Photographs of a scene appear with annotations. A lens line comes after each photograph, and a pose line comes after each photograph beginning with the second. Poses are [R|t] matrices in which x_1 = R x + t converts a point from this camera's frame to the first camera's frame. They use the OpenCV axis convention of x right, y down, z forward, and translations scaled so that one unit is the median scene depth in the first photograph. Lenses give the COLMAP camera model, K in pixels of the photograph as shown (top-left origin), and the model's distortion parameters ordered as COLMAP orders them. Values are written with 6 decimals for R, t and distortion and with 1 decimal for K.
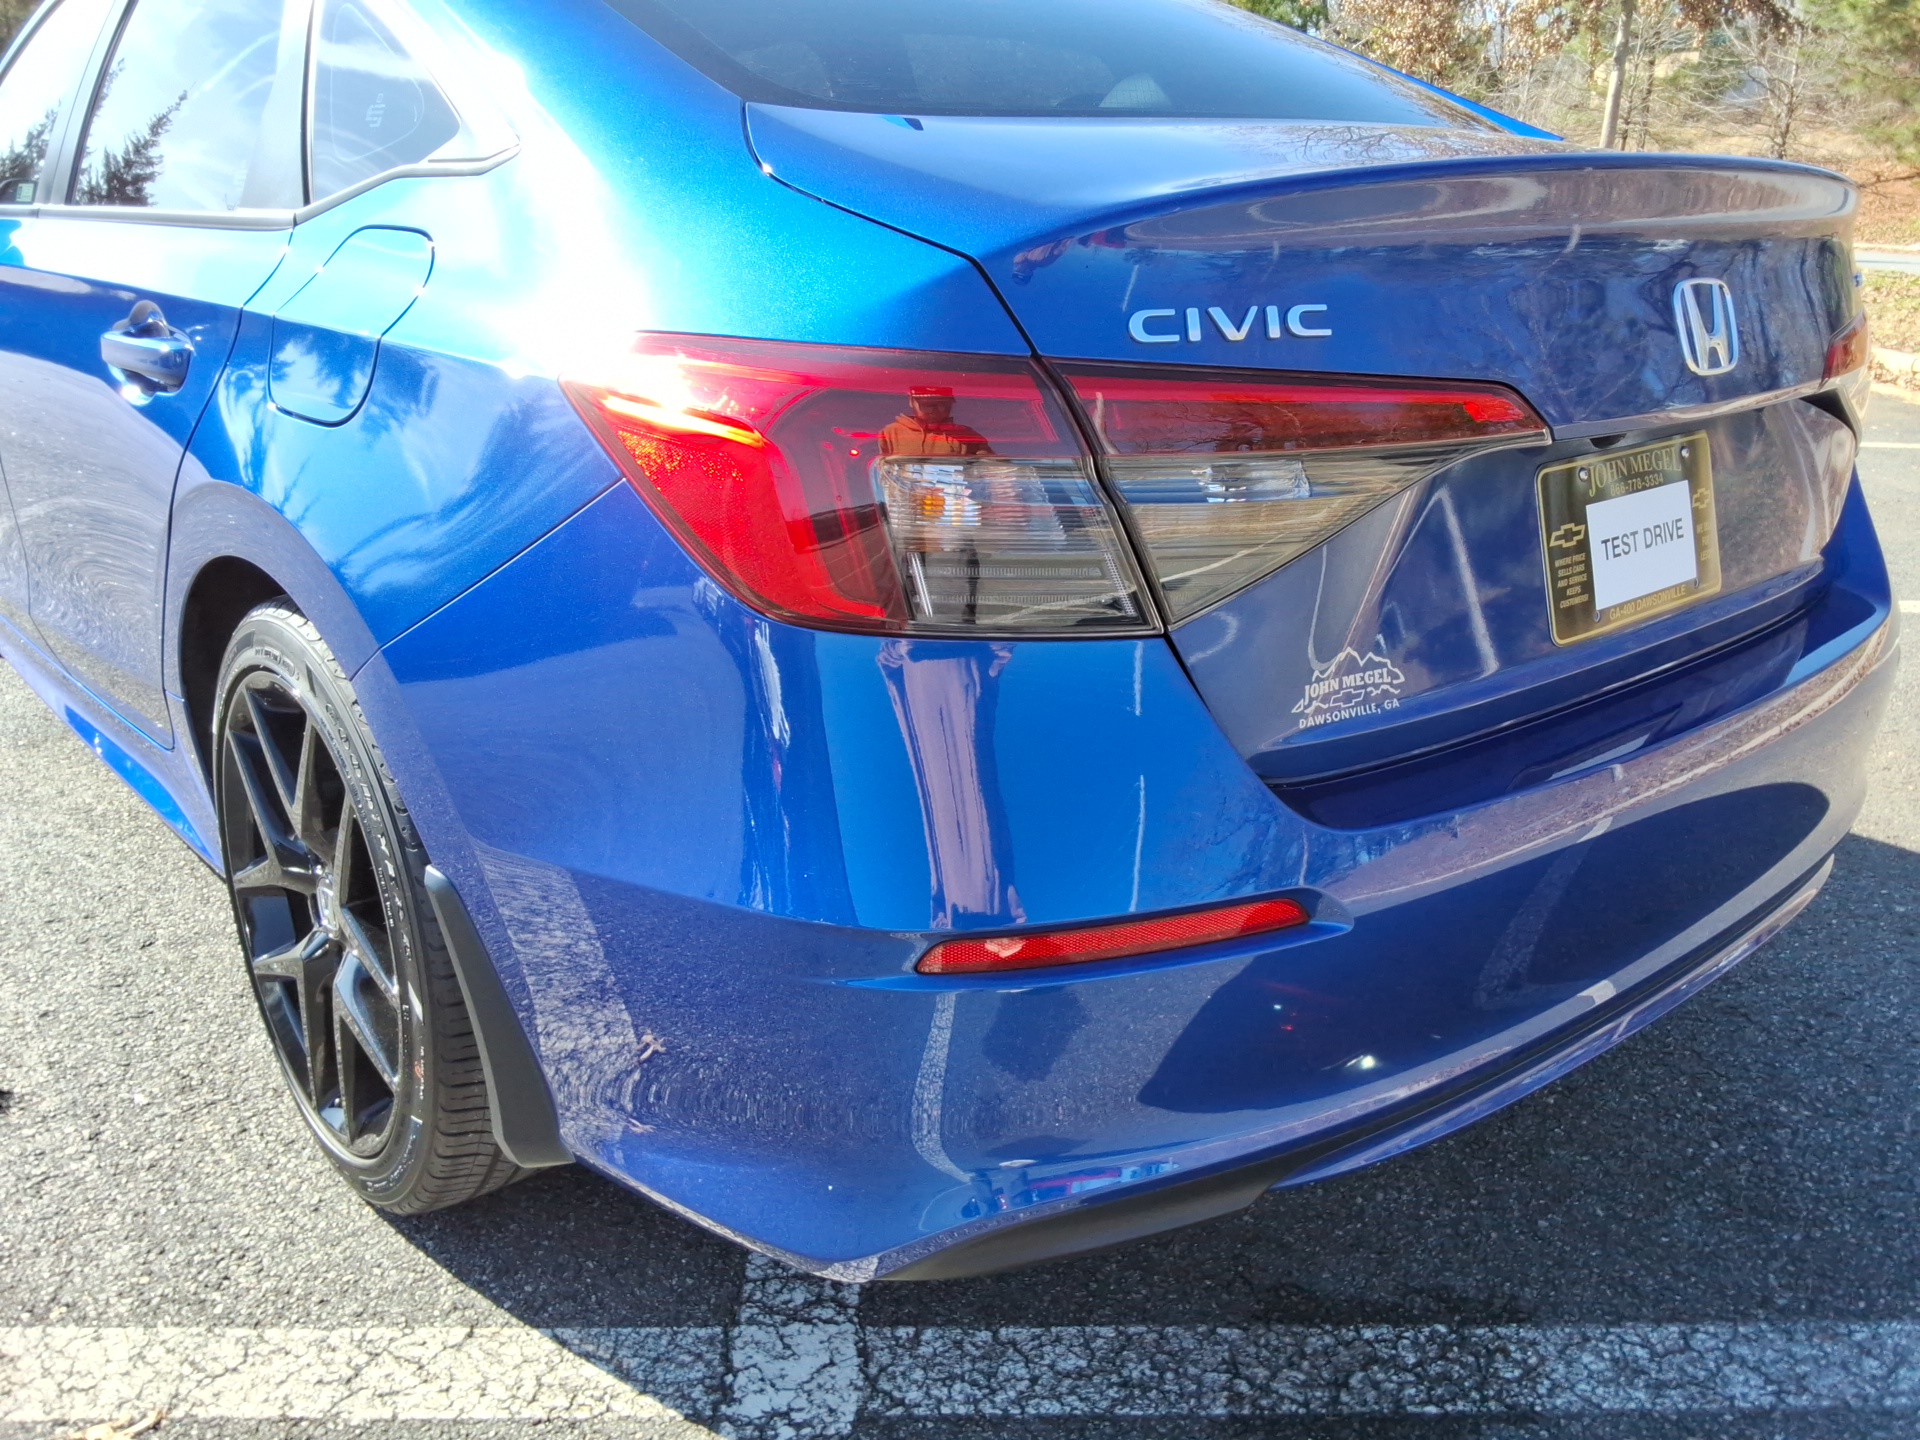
lens RADIAL K [[1536.9, 0, 978.2], [0, 1536.9, 709.7], [0, 0, 1]] dist [0.086439, -0.131258]
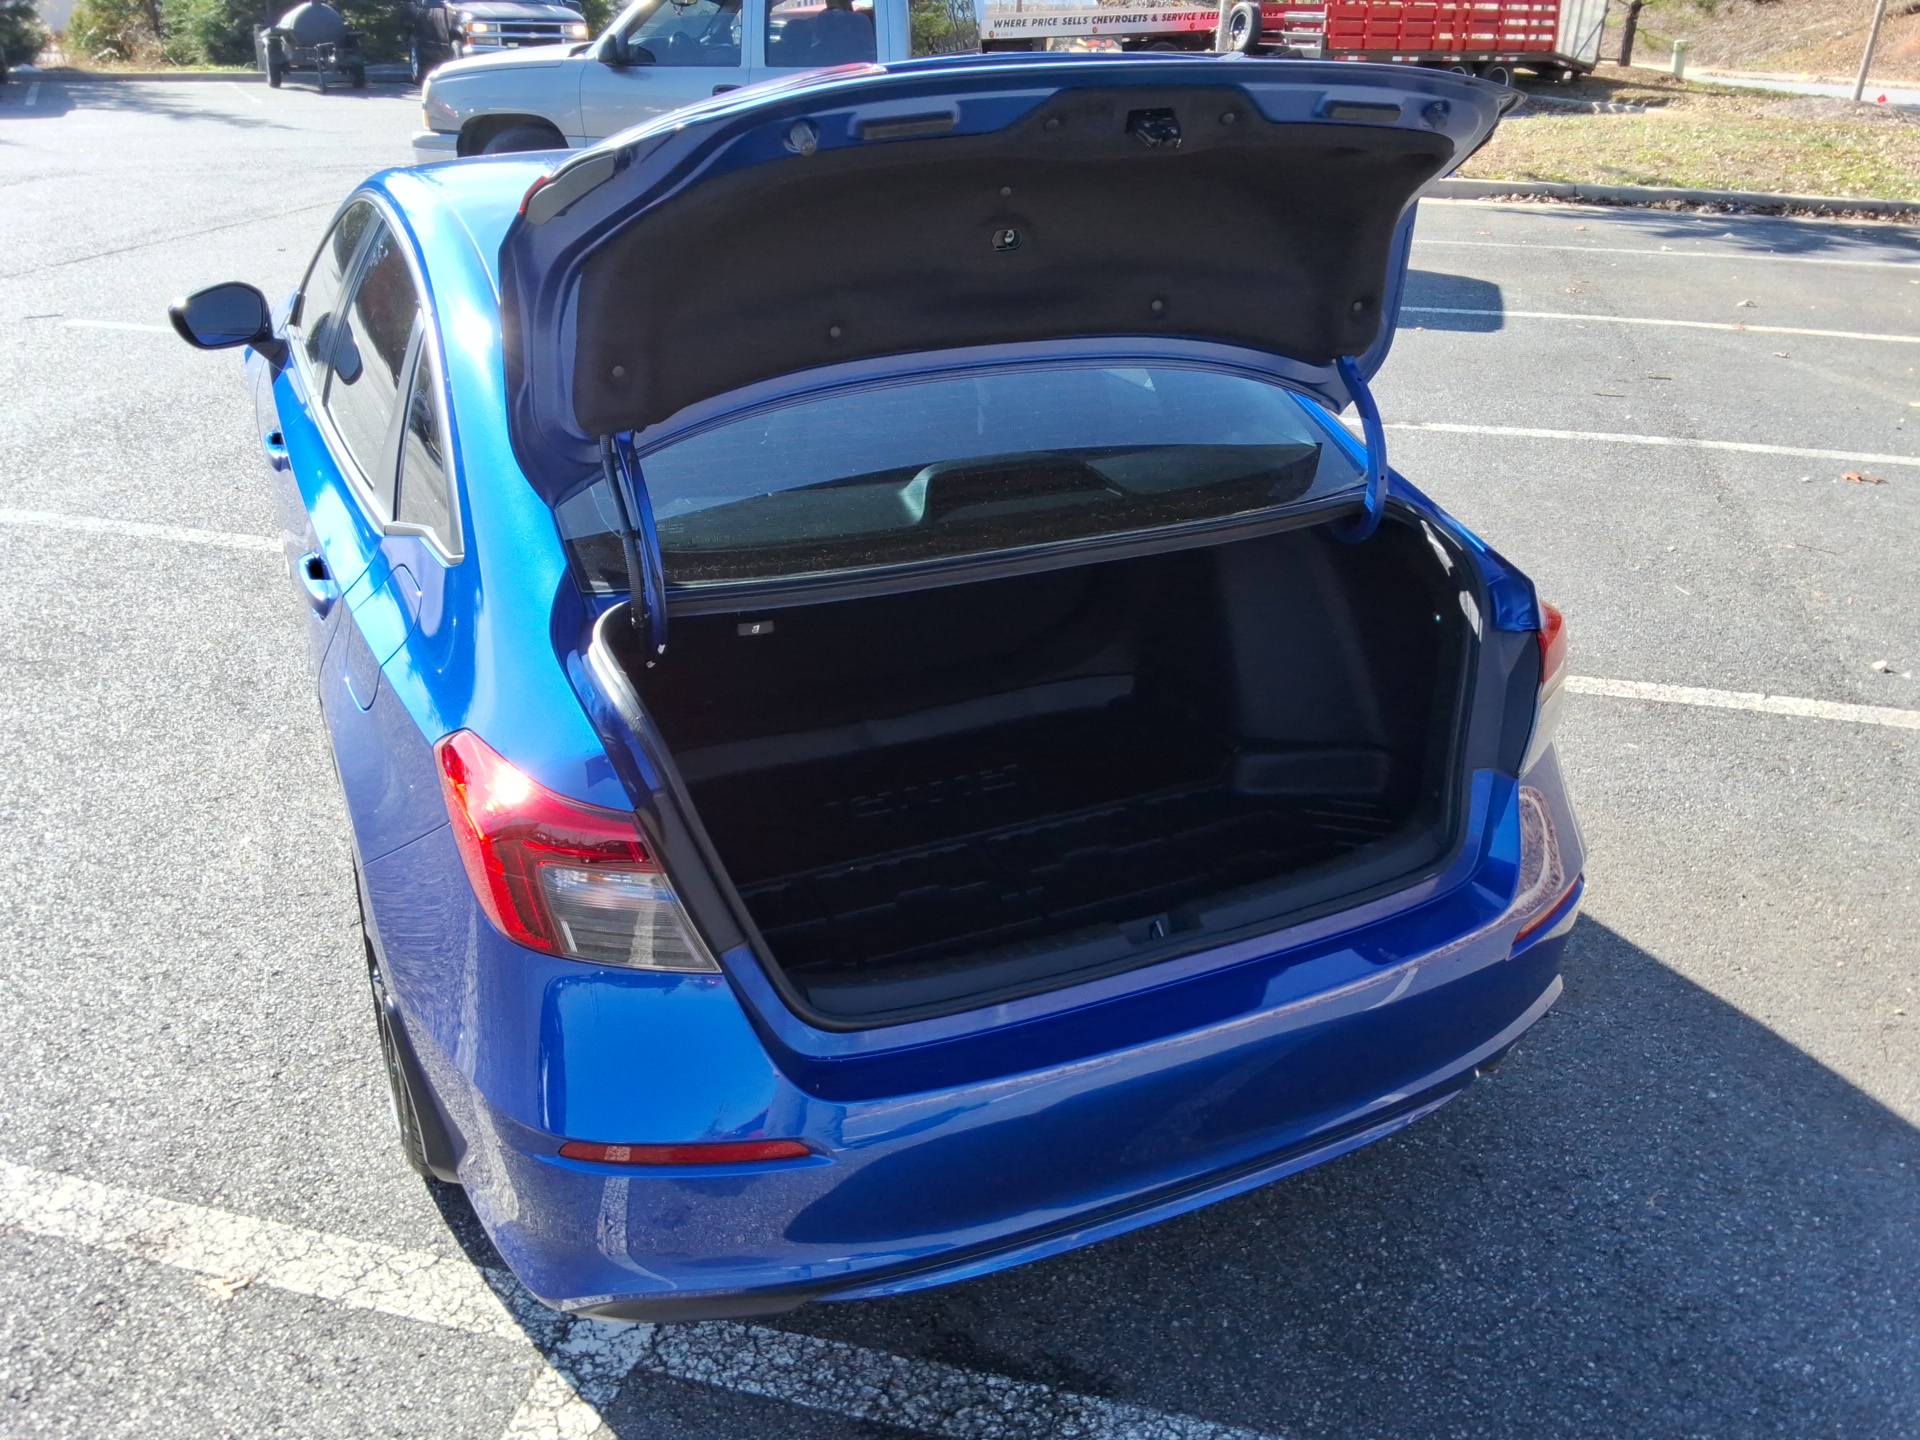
lens RADIAL K [[1536.9, 0, 971.3], [0, 1536.9, 718.7], [0, 0, 1]] dist [0.086439, -0.131258]
pose [[0.962351, 0.109120, -0.248946, 0.540665], [-0.083286, 0.990203, 0.112076, -0.374928], [0.258737, -0.087123, 0.962011, -0.339731]]
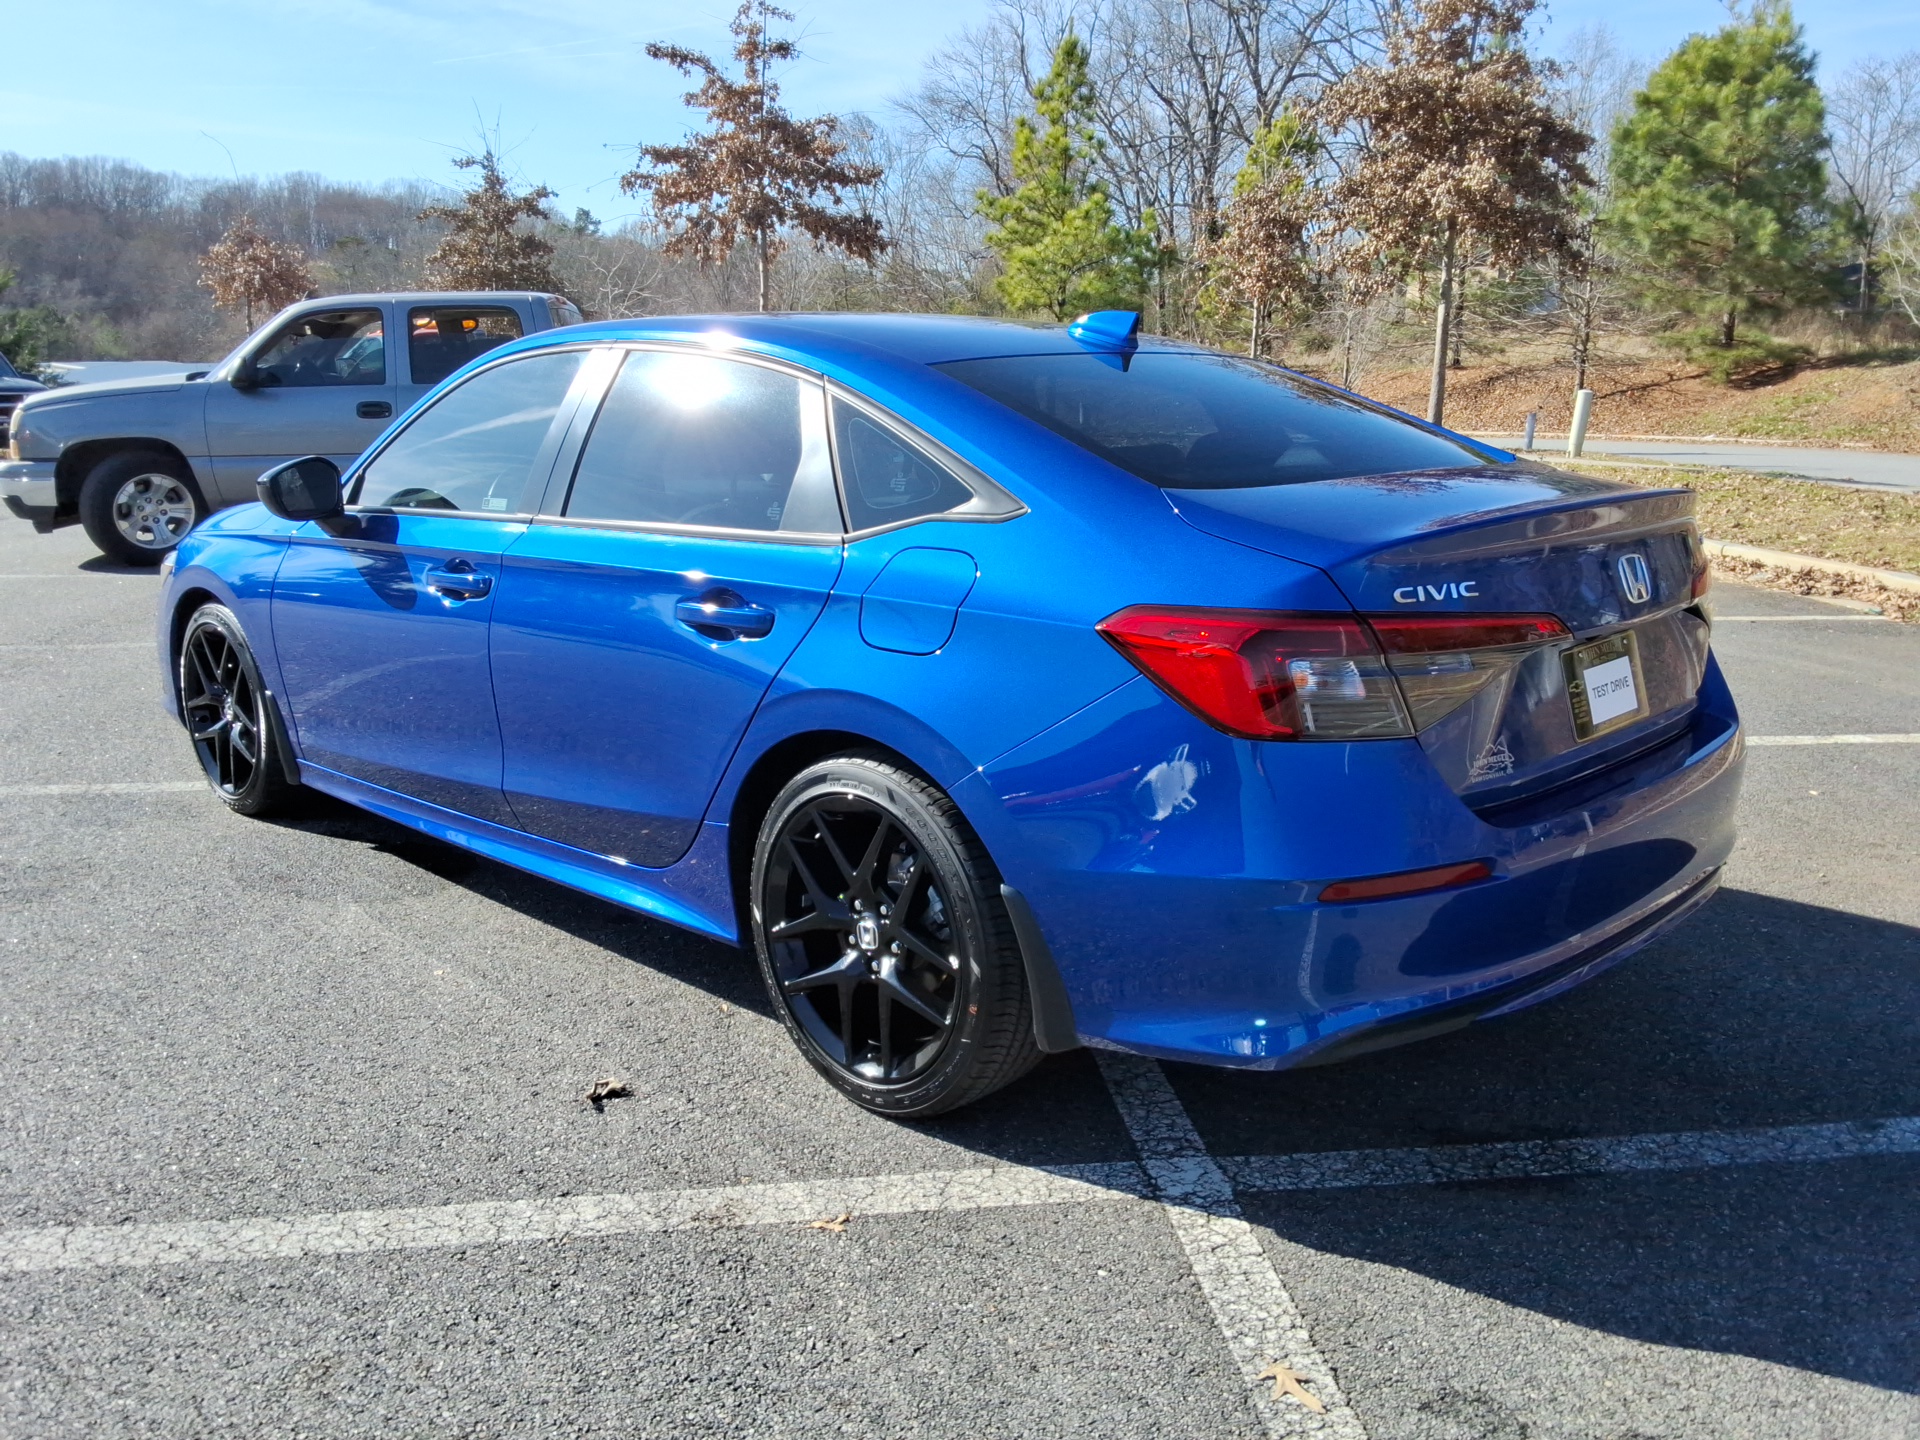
lens RADIAL K [[1536.9, 0, 967.3], [0, 1536.9, 701.9], [0, 0, 1]] dist [0.086439, -0.131258]
pose [[0.996015, -0.040031, 0.079696, -0.477394], [0.049940, 0.990708, -0.126504, 0.102665], [-0.073892, 0.129980, 0.988759, -0.767109]]
